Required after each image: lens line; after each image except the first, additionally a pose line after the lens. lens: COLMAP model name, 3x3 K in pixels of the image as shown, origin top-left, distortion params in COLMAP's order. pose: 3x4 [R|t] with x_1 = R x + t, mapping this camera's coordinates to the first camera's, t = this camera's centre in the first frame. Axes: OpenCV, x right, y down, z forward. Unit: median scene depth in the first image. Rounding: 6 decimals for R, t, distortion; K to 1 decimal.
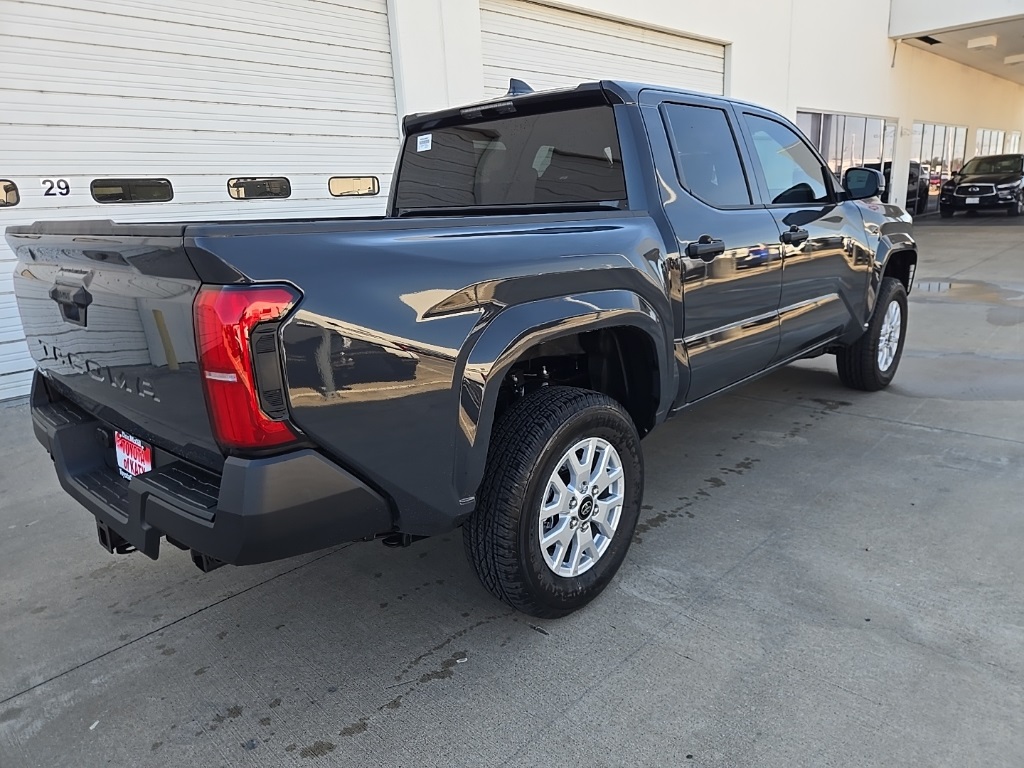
lens RADIAL K [[712.8, 0, 512.0], [0, 712.8, 384.0], [0, 0, 1]] dist [0.025991, -0.003365]
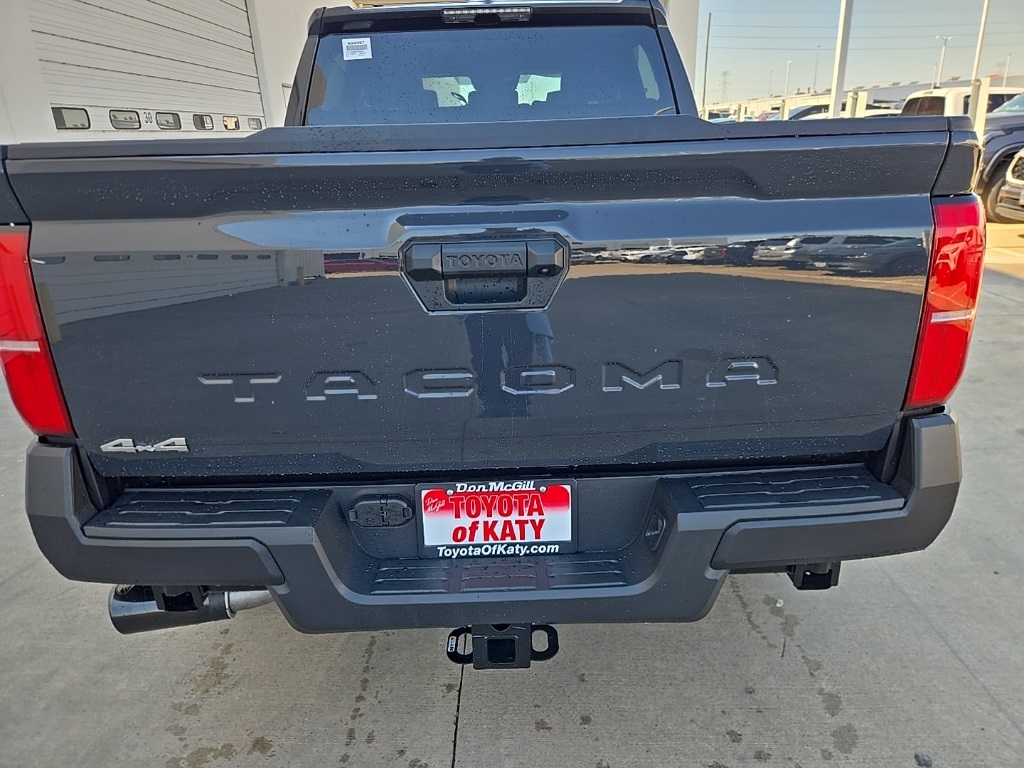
lens RADIAL K [[705.6, 0, 528.0], [0, 705.6, 382.5], [0, 0, 1]] dist [0.032359, -0.000669]
pose [[0.717344, -0.210525, 0.664151, -0.620236], [0.169197, 0.977358, 0.127058, -0.060805], [-0.675862, 0.021228, 0.736723, 0.356768]]
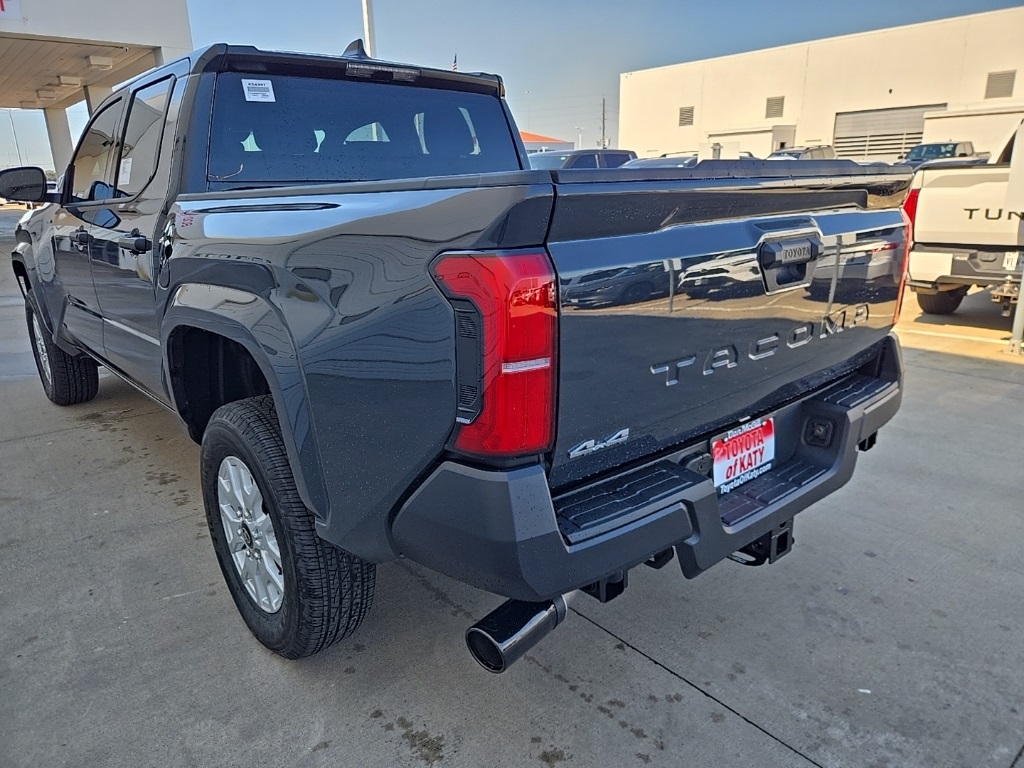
lens RADIAL K [[712.8, 0, 512.0], [0, 712.8, 384.0], [0, 0, 1]] dist [0.025991, -0.003365]
pose [[0.087099, -0.227562, 0.969860, -0.942076], [0.259087, 0.945233, 0.198516, -0.148532], [-0.961919, 0.233987, 0.141288, 0.787897]]
